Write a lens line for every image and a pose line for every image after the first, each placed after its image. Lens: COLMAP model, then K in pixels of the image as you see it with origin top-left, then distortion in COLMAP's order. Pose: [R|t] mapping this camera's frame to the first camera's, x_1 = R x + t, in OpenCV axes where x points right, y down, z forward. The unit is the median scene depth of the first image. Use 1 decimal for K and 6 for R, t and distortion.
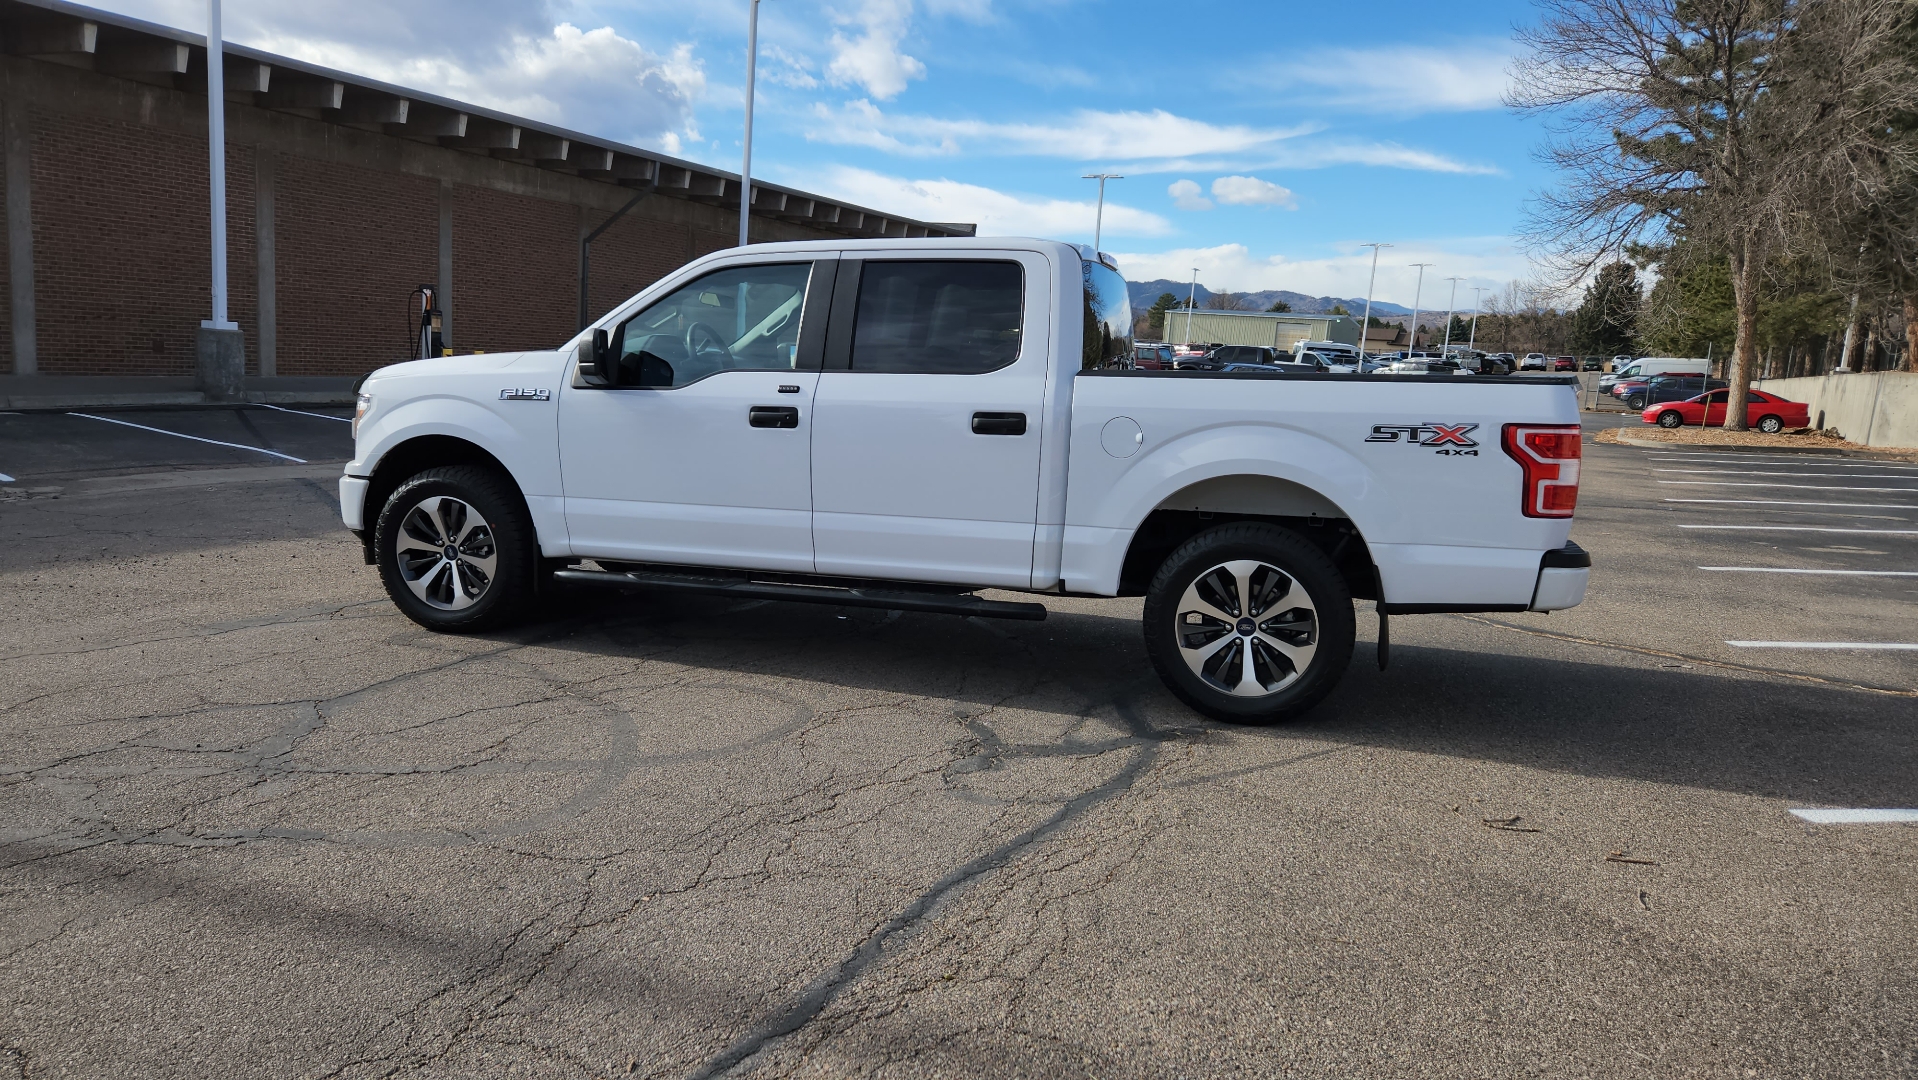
lens RADIAL K [[1269.6, 0, 926.5], [0, 1269.6, 543.6], [0, 0, 1]] dist [0.075169, -0.062180]
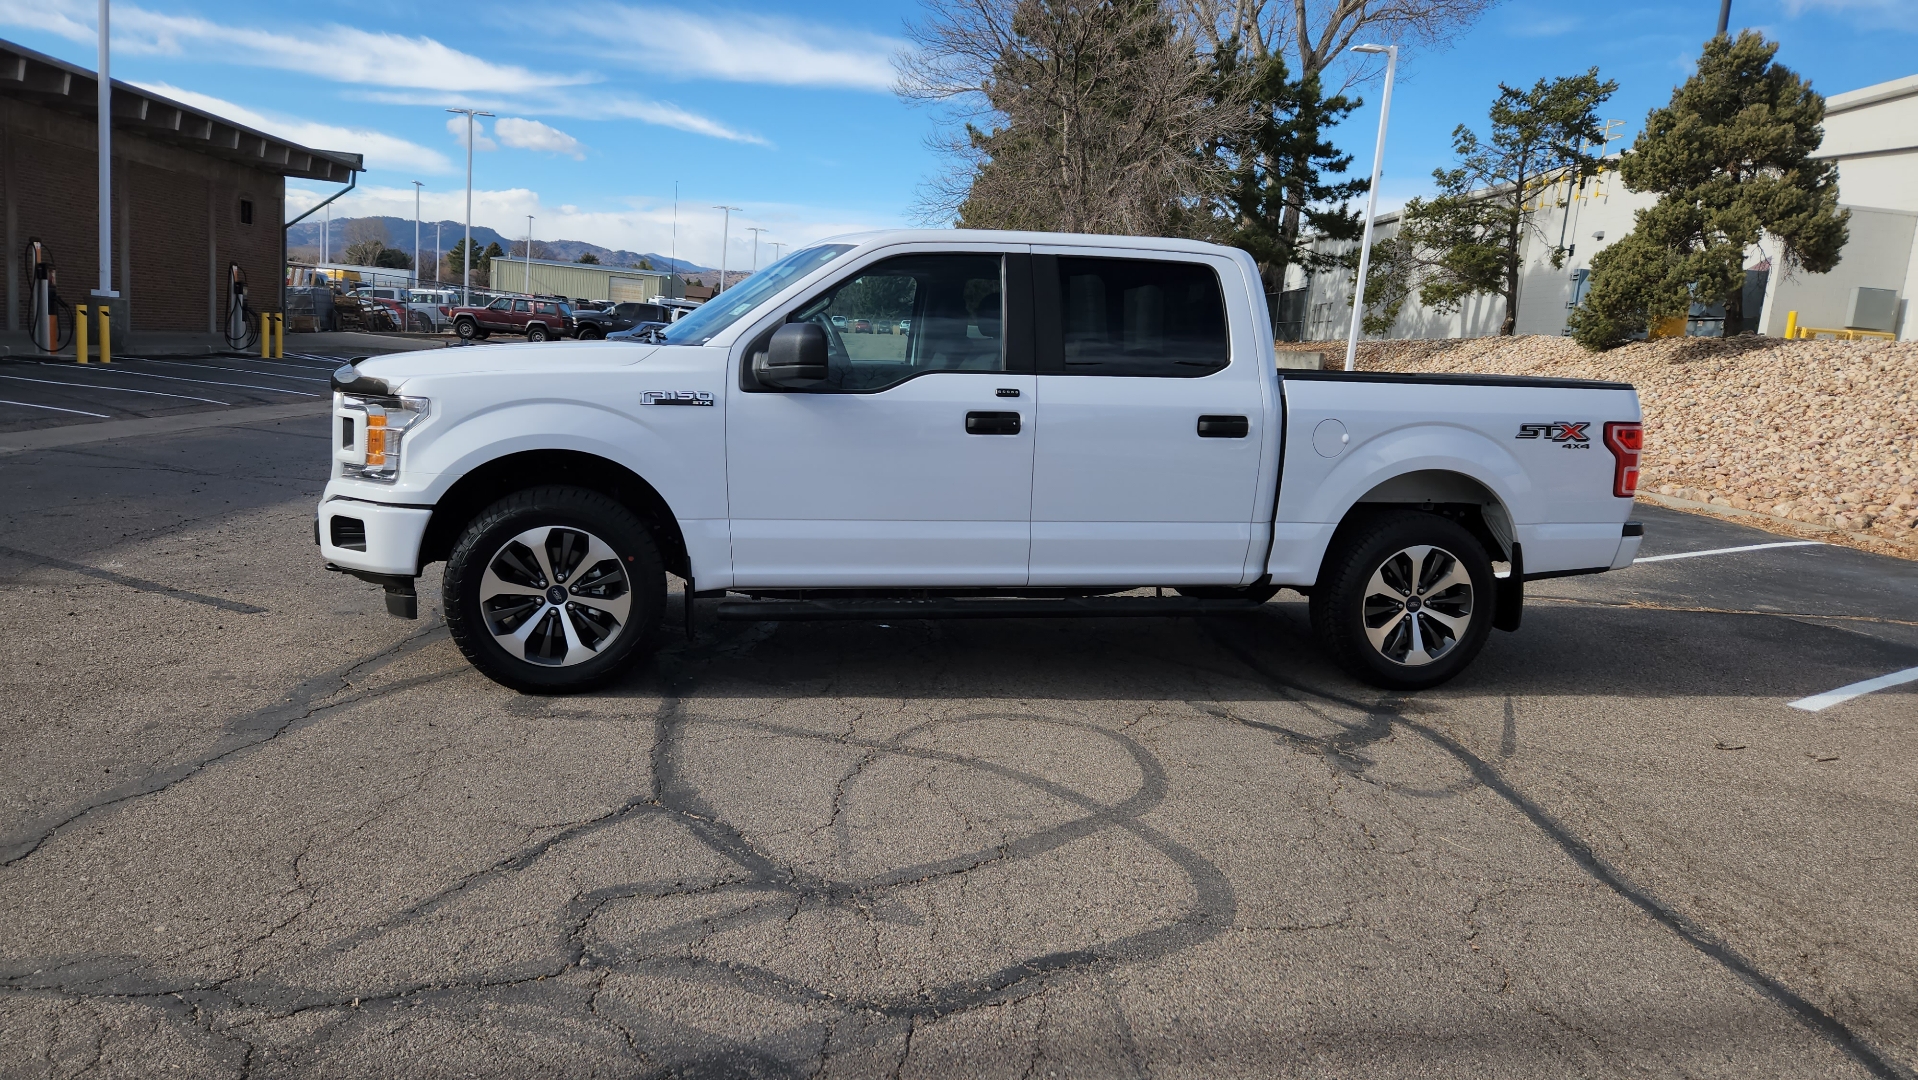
lens RADIAL K [[1269.6, 0, 926.5], [0, 1269.6, 543.6], [0, 0, 1]] dist [0.075169, -0.062180]
pose [[0.865839, -0.066148, 0.495931, -0.636630], [0.047877, 0.997627, 0.049477, -0.060303], [-0.498027, -0.019095, 0.866951, 0.218718]]
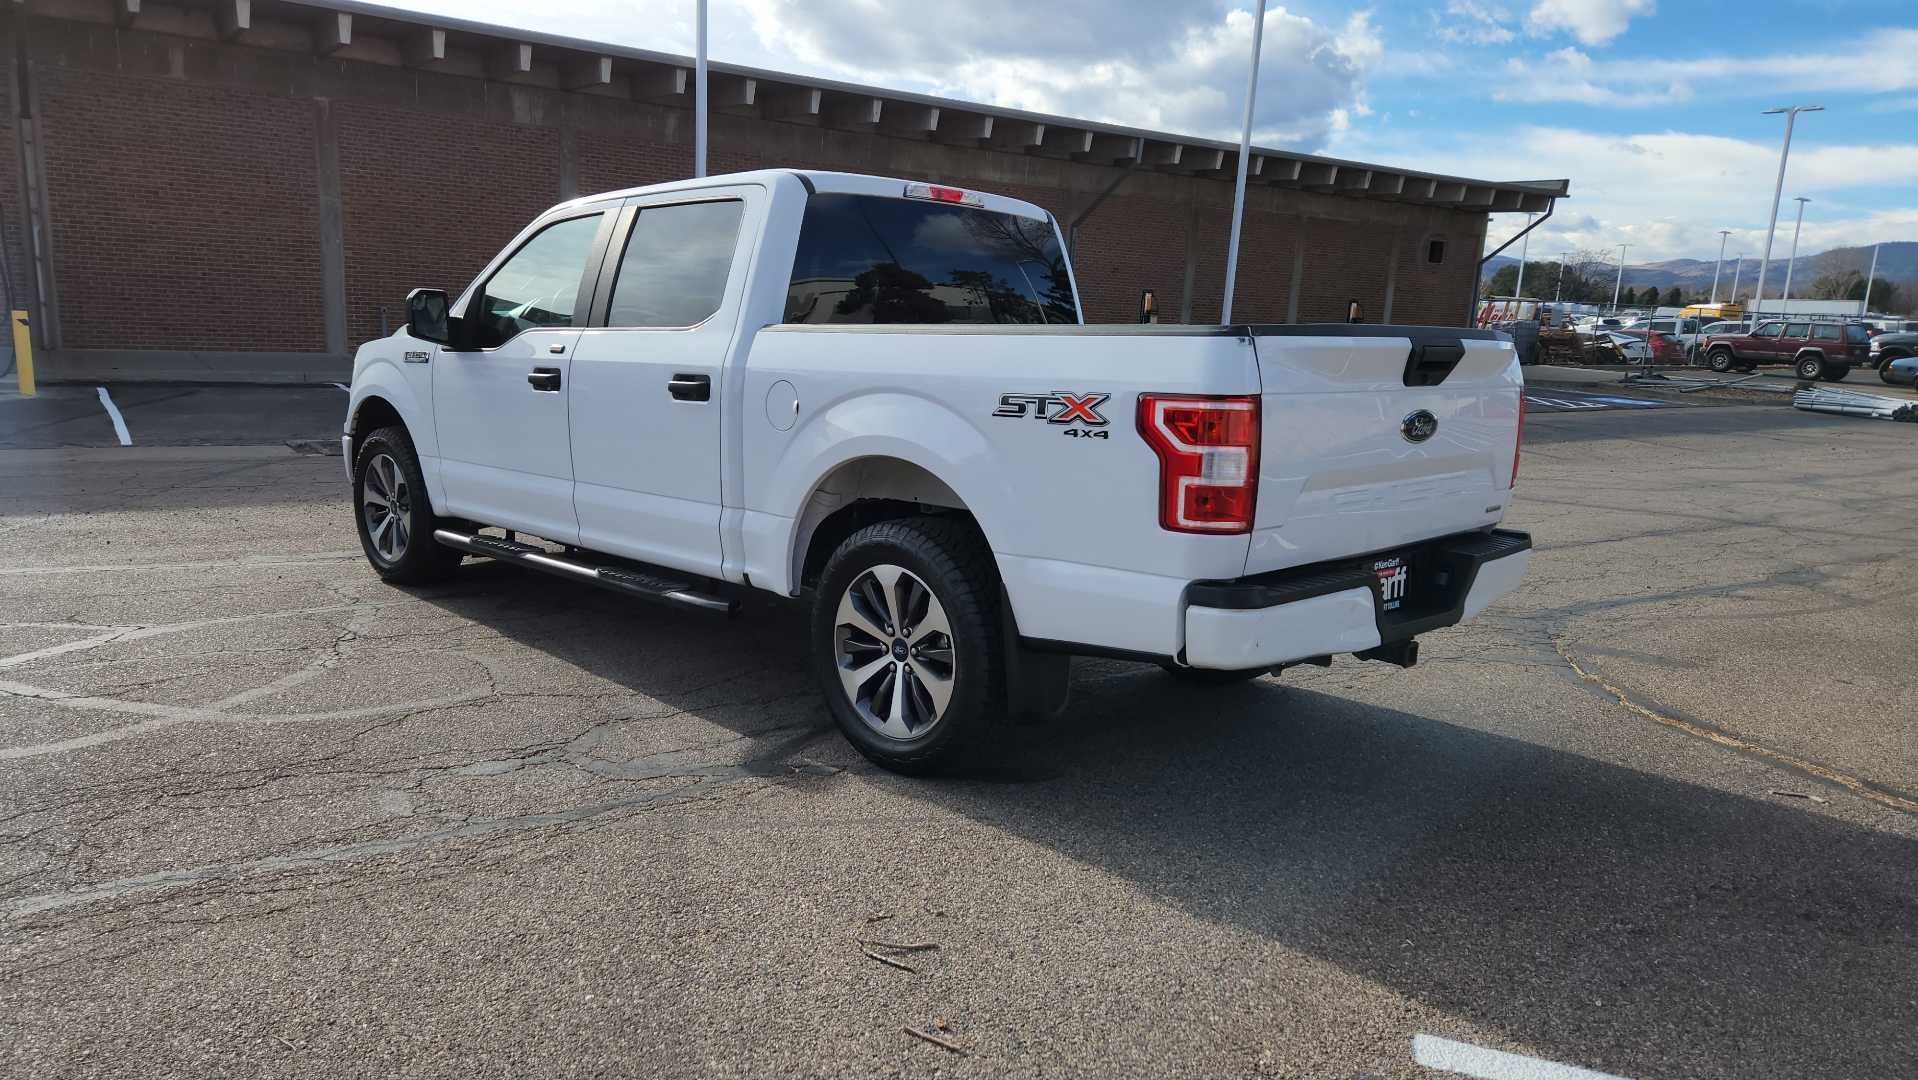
lens RADIAL K [[1273.5, 0, 916.4], [0, 1273.5, 568.0], [0, 0, 1]] dist [0.074164, -0.061599]
pose [[0.882164, 0.076406, -0.464703, 0.582449], [-0.064306, 0.997052, 0.041860, -0.017647], [0.466531, -0.007044, 0.884477, 0.287786]]
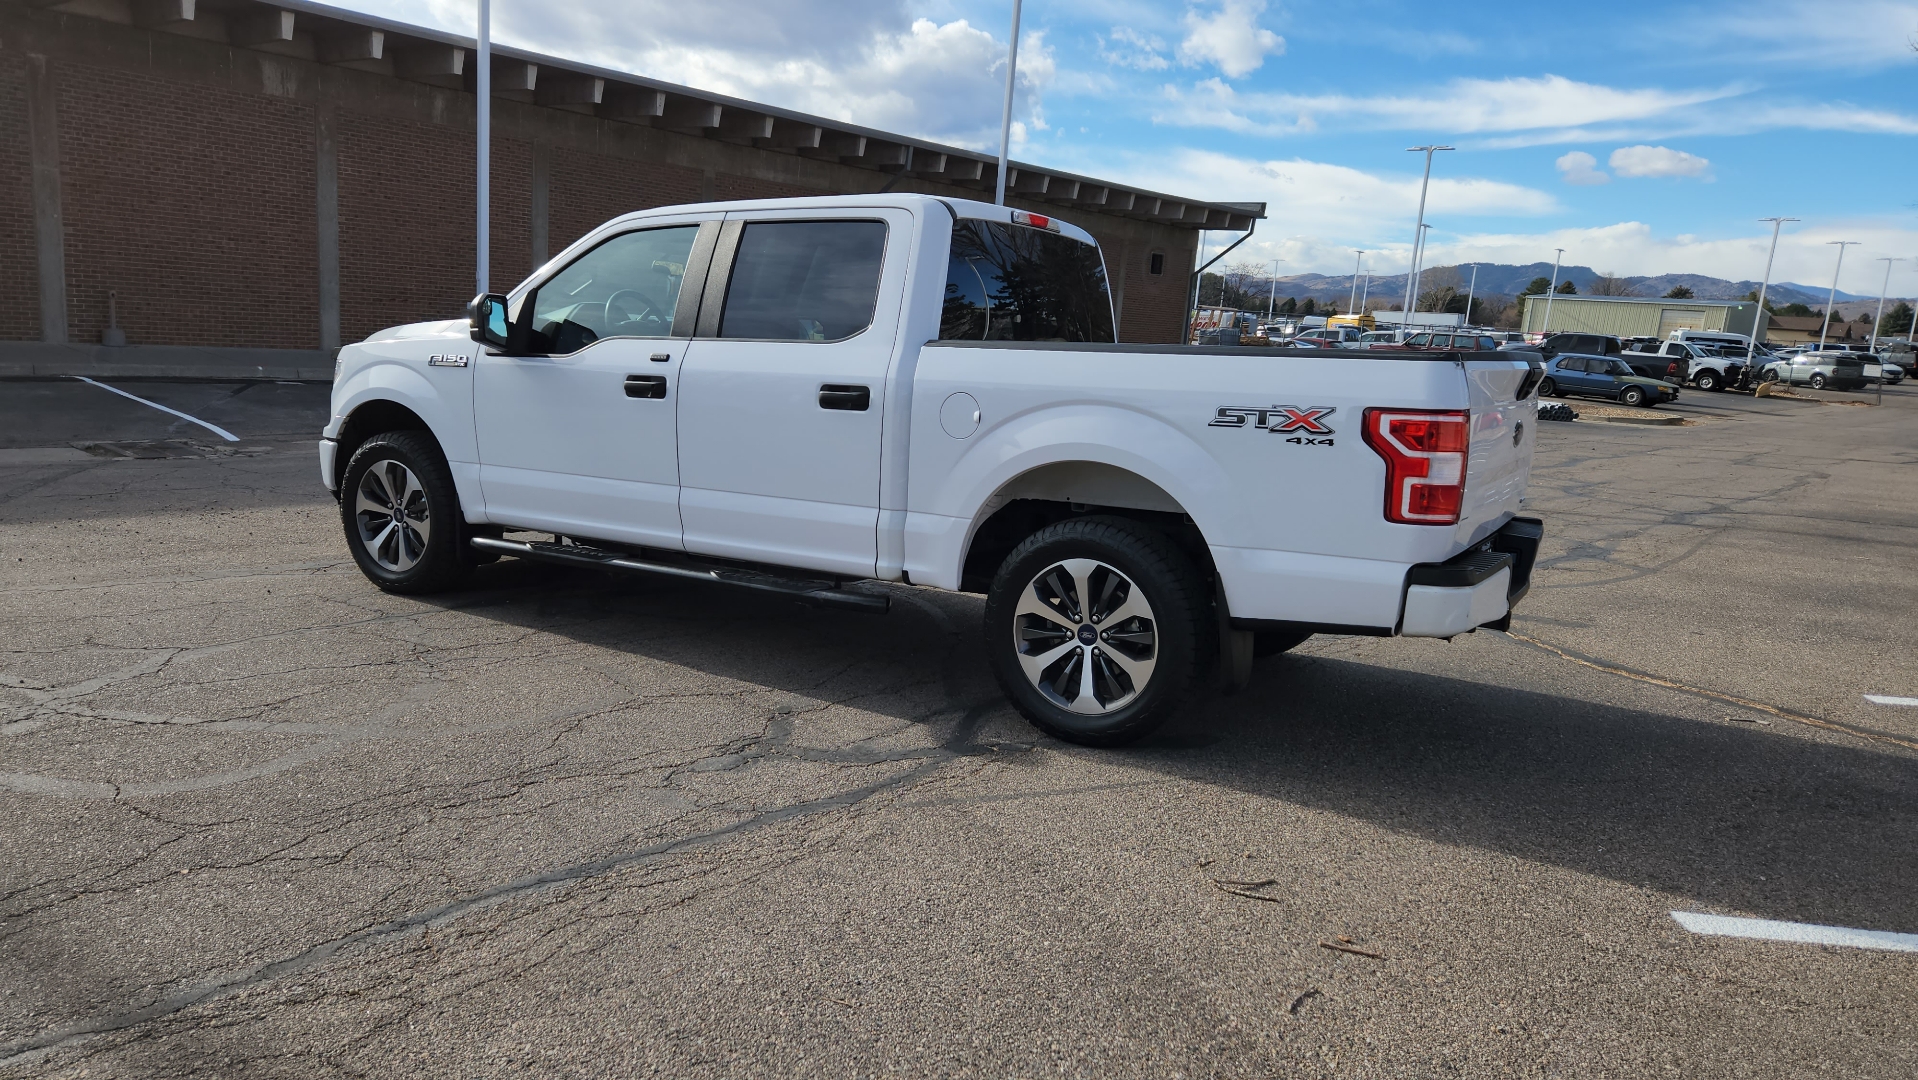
lens RADIAL K [[1270.4, 0, 932.6], [0, 1270.4, 565.3], [0, 0, 1]] dist [0.072545, -0.056245]
pose [[0.968818, 0.051298, -0.242404, 0.334359], [-0.045254, 0.998512, 0.030438, -0.004235], [0.243604, -0.018519, 0.969698, 0.116278]]
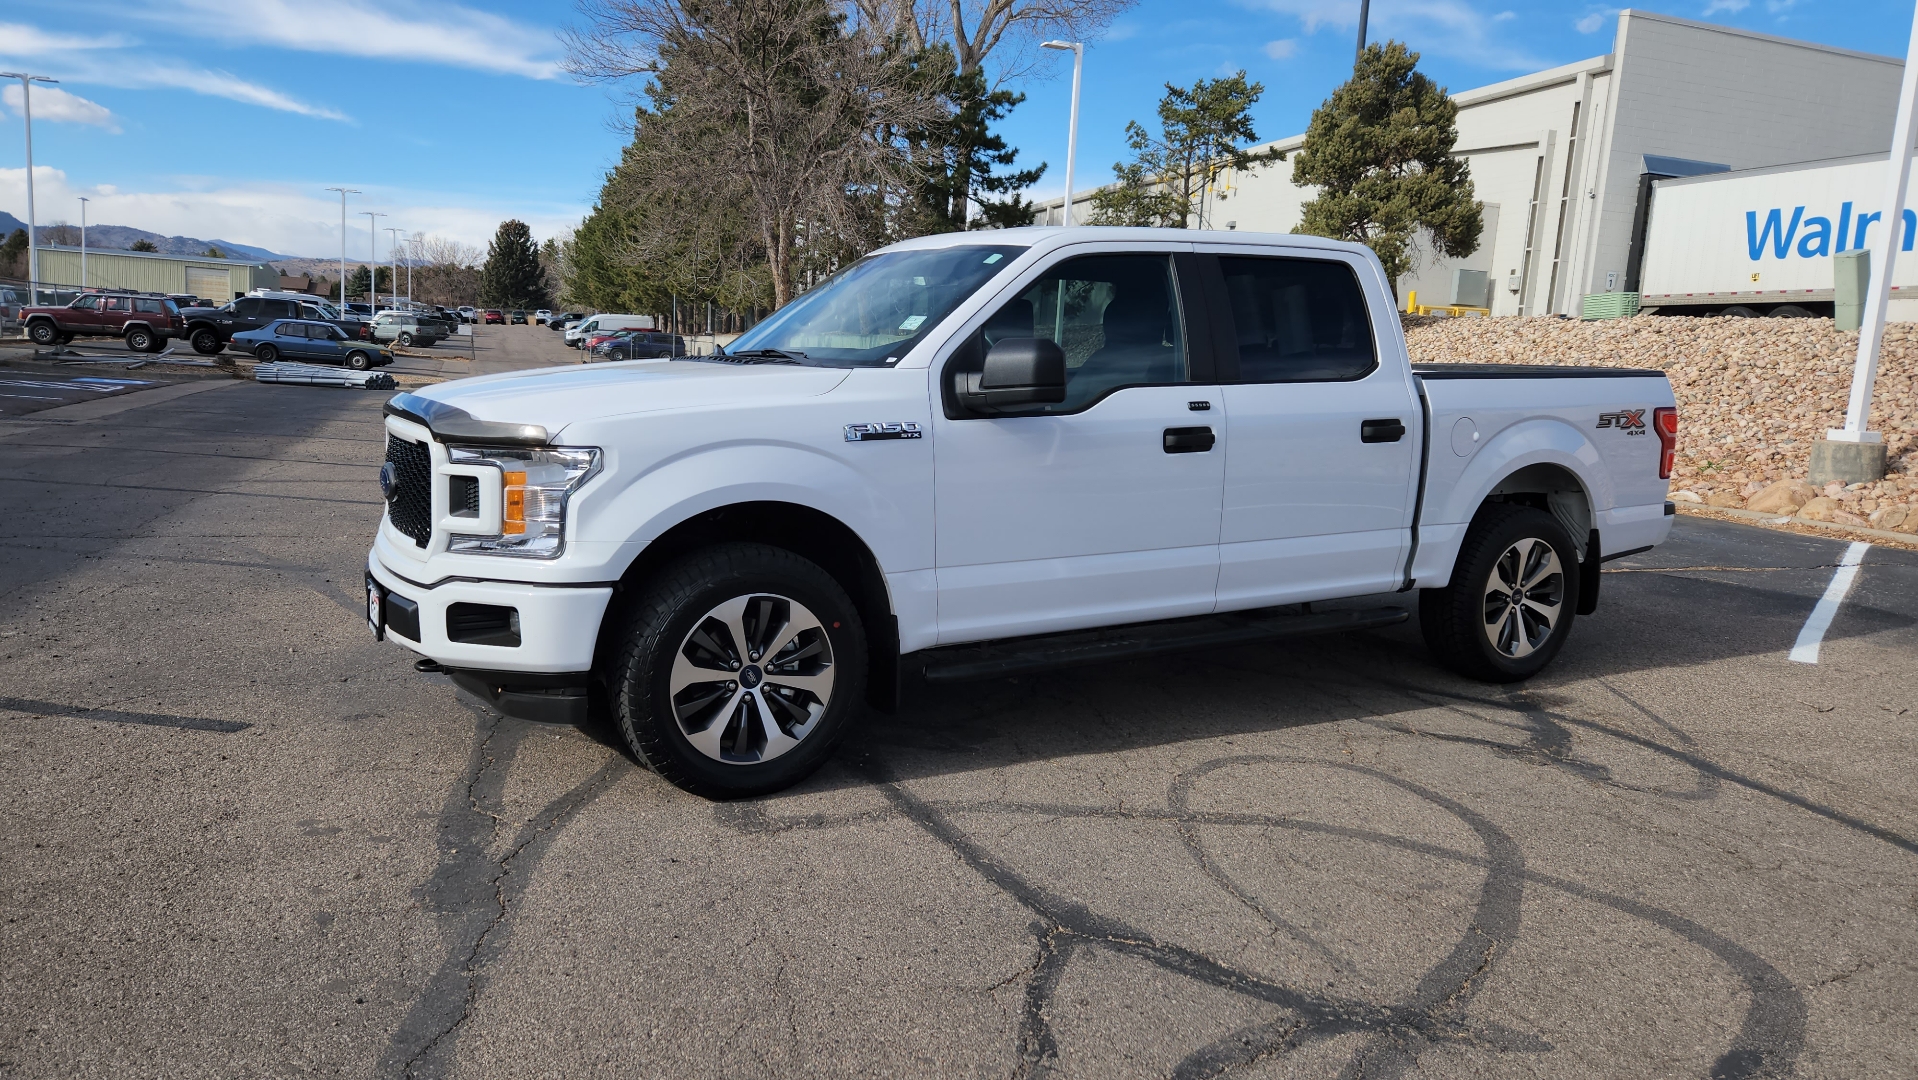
lens RADIAL K [[1269.6, 0, 926.5], [0, 1269.6, 543.6], [0, 0, 1]] dist [0.075169, -0.062180]
pose [[0.692862, -0.126842, 0.709826, -0.861482], [0.100112, 0.991794, 0.079509, -0.117128], [-0.714087, 0.015974, 0.699875, 0.536935]]
